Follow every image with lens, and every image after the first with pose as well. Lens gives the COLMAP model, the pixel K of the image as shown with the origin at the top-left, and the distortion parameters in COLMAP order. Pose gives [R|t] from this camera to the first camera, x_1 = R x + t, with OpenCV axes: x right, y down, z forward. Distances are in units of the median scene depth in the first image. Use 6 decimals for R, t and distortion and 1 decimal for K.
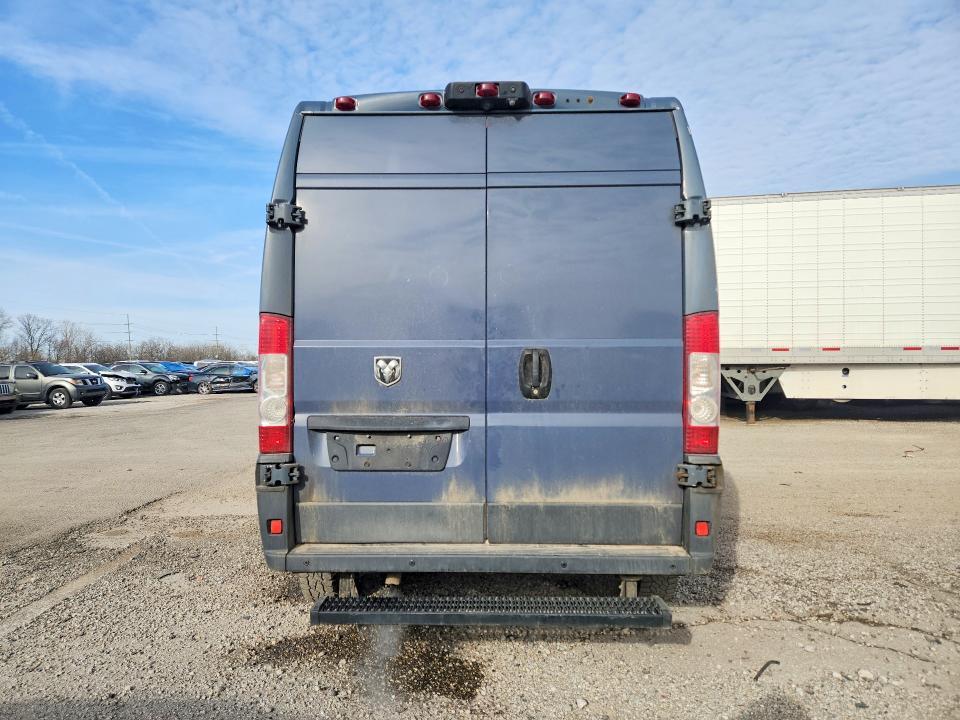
lens RADIAL K [[646.1, 0, 445.6], [0, 646.1, 354.7], [0, 0, 1]] dist [0.045538, -0.019865]
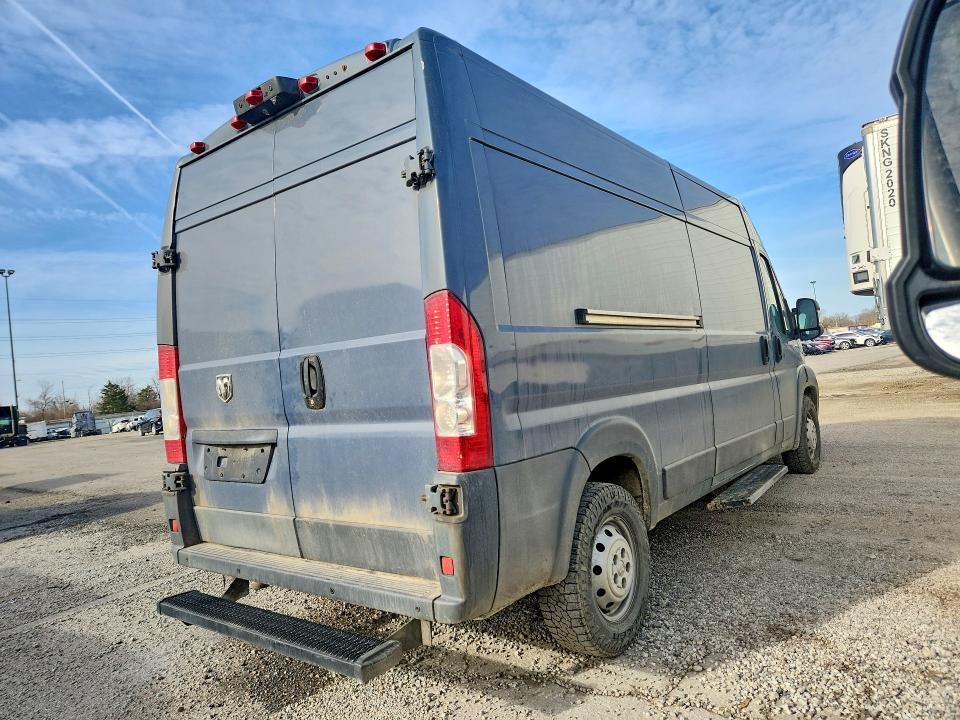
lens RADIAL K [[646.1, 0, 479.0], [0, 646.1, 360.5], [0, 0, 1]] dist [0.045538, -0.019865]
pose [[0.791553, -0.079369, -0.605925, 0.893637], [0.095739, 0.995392, -0.005315, 0.025705], [0.603555, -0.053804, 0.795504, 0.400109]]
